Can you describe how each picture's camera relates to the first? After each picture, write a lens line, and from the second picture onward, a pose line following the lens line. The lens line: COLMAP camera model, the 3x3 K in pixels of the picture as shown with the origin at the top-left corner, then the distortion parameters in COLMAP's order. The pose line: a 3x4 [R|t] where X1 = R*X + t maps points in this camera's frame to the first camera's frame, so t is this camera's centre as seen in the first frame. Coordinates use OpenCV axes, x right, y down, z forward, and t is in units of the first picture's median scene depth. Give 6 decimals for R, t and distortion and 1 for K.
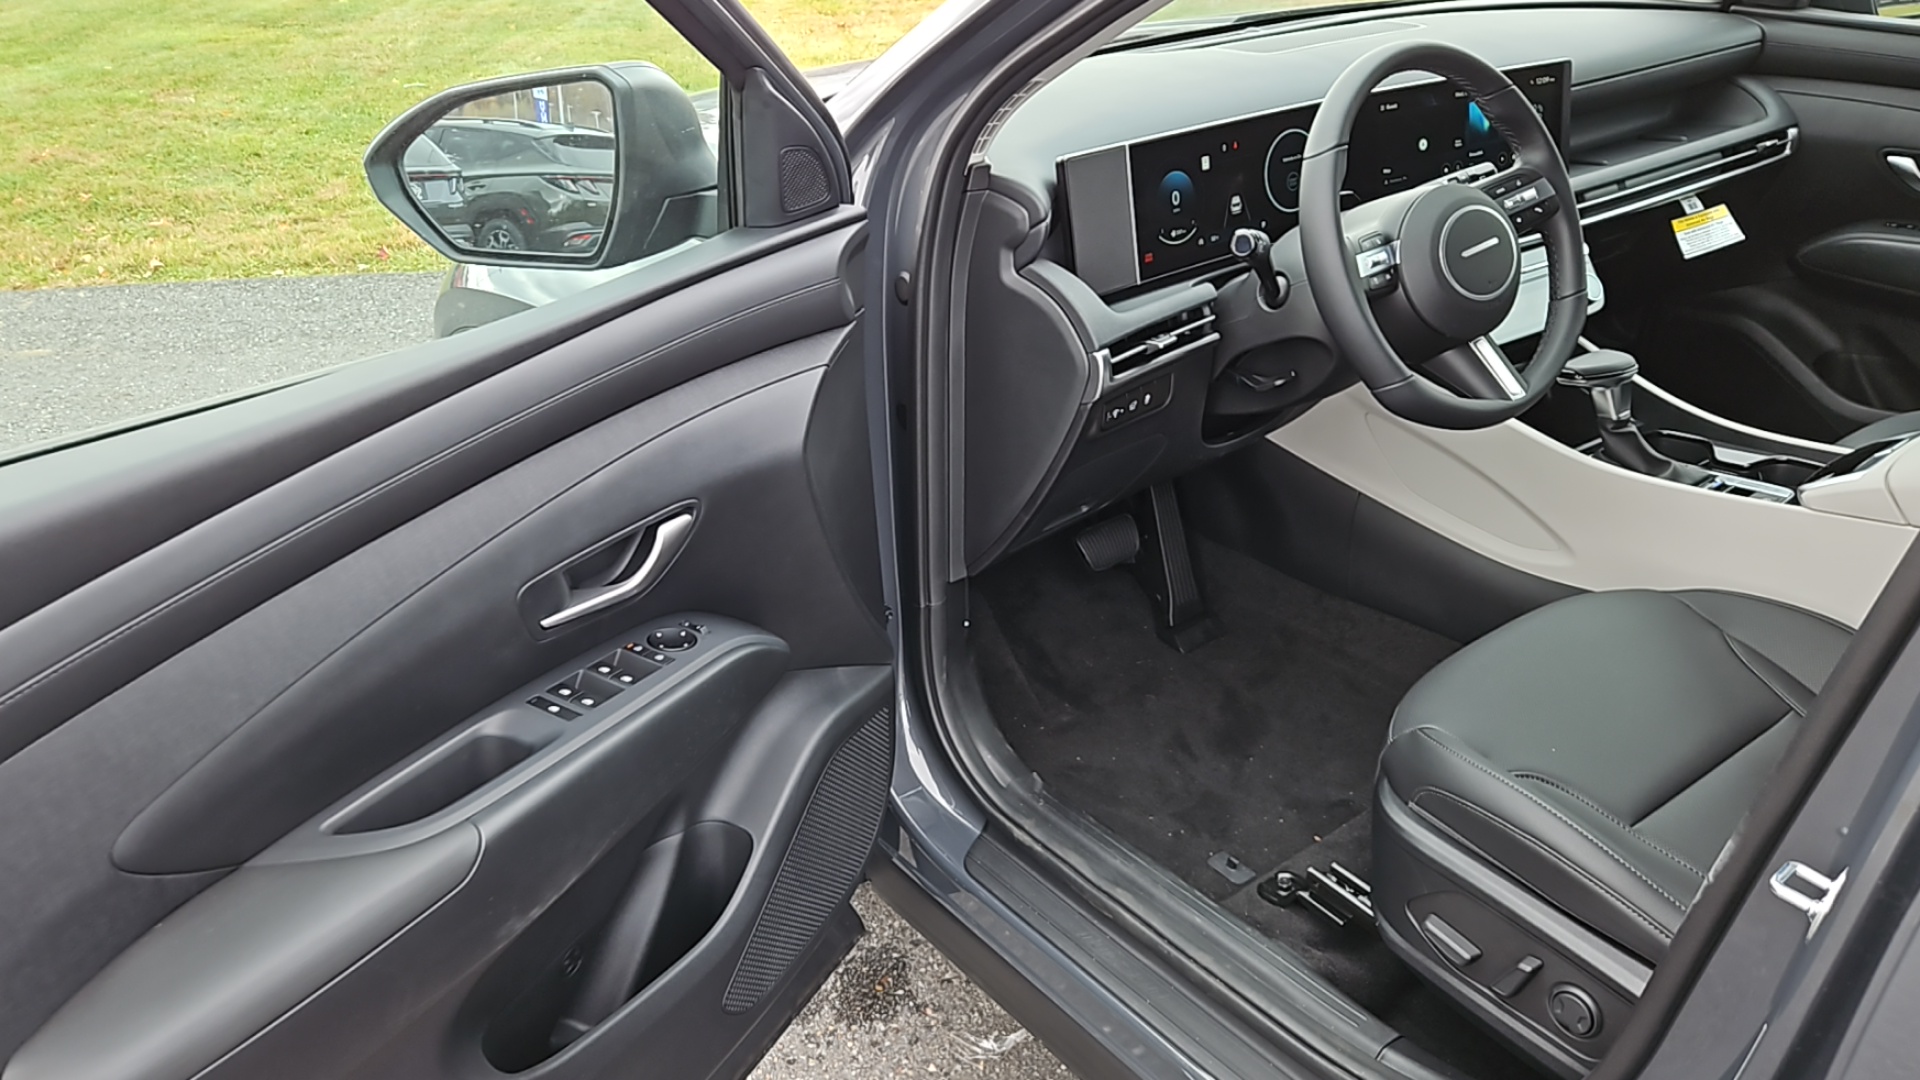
lens RADIAL K [[1464.9, 0, 951.2], [0, 1464.9, 545.0], [0, 0, 1]] dist [0.053616, -0.004779]
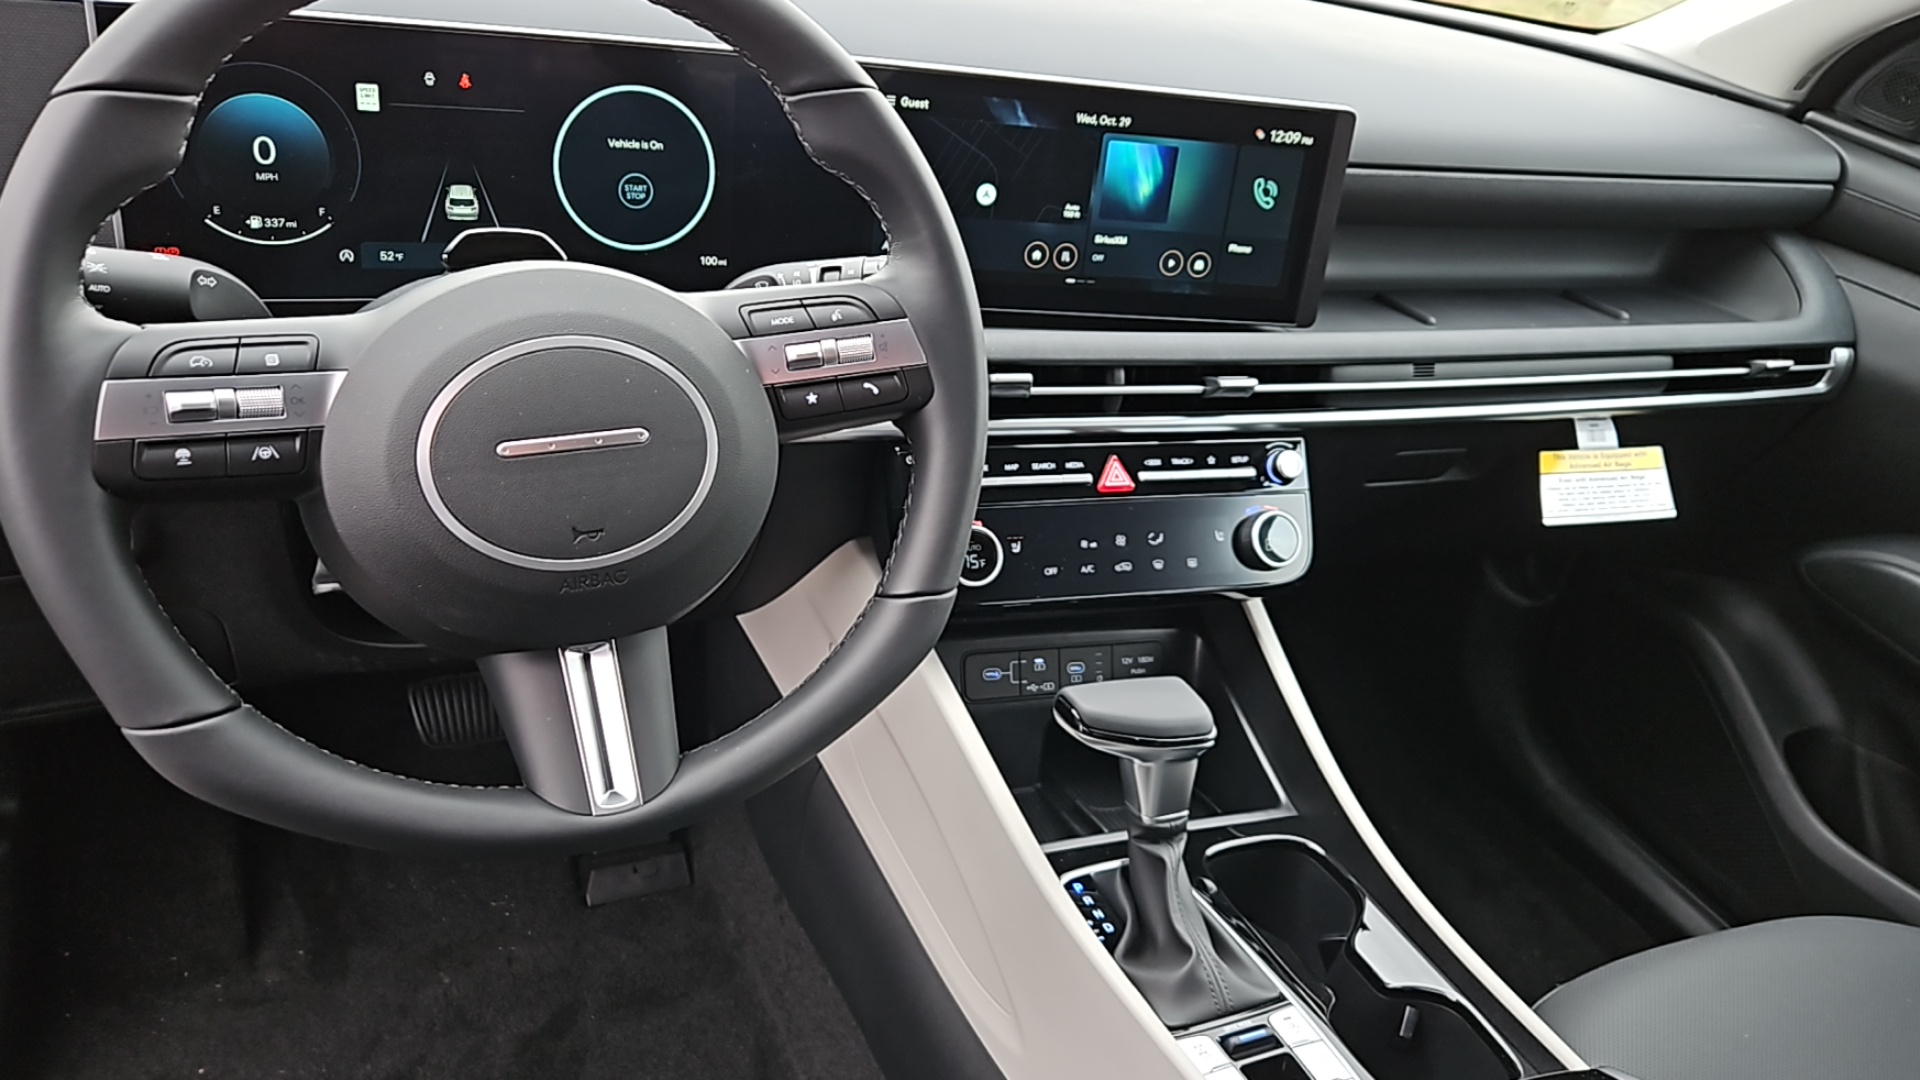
lens RADIAL K [[1464.9, 0, 951.2], [0, 1464.9, 545.0], [0, 0, 1]] dist [0.053616, -0.004779]
pose [[0.952128, 0.281924, -0.118202, 0.345409], [-0.277187, 0.959234, 0.055107, -0.152220], [0.128919, -0.019705, 0.991459, 0.415336]]
